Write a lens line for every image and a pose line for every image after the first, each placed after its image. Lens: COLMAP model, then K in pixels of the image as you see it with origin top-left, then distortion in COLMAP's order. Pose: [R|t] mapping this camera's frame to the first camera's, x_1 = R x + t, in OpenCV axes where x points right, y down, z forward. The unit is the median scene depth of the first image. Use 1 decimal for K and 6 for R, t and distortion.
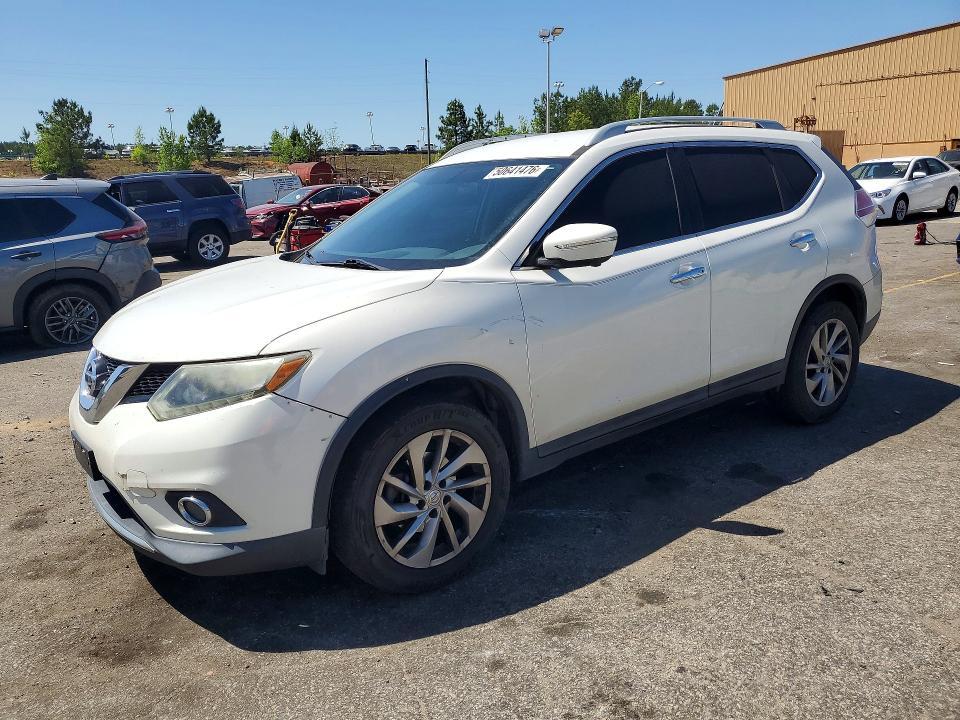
lens RADIAL K [[742.5, 0, 478.7], [0, 742.5, 361.9], [0, 0, 1]] dist [-0.001188, 0.000657]
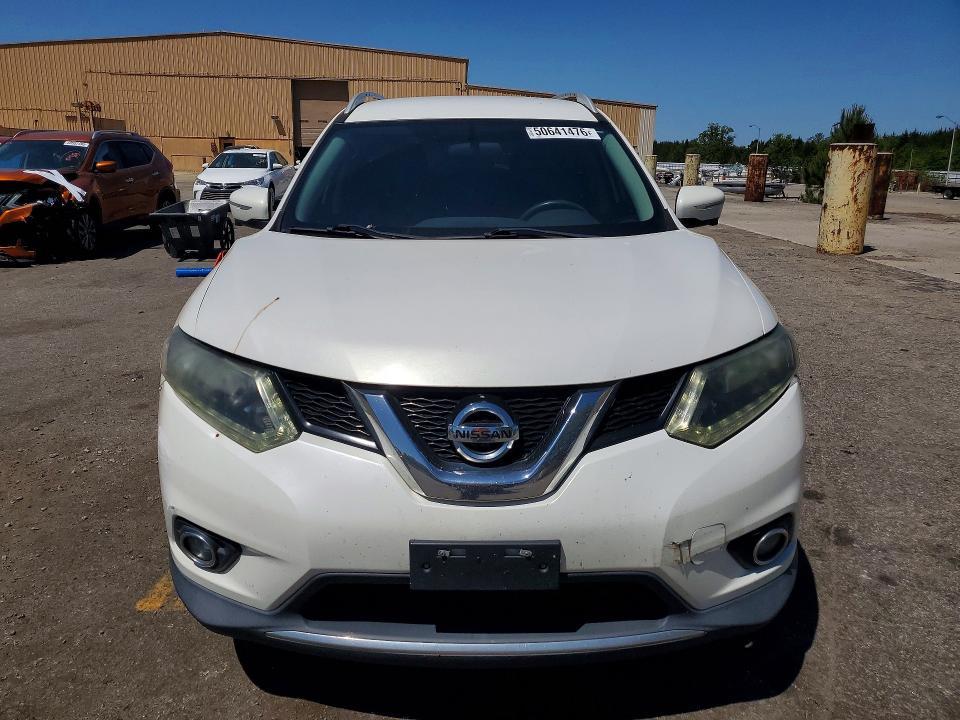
lens RADIAL K [[742.5, 0, 479.5], [0, 742.5, 357.5], [0, 0, 1]] dist [-0.001188, 0.000657]
pose [[0.613806, -0.161277, 0.772808, -0.700847], [0.156838, 0.984310, 0.080846, -0.061915], [-0.773721, 0.071582, 0.629470, 0.457474]]
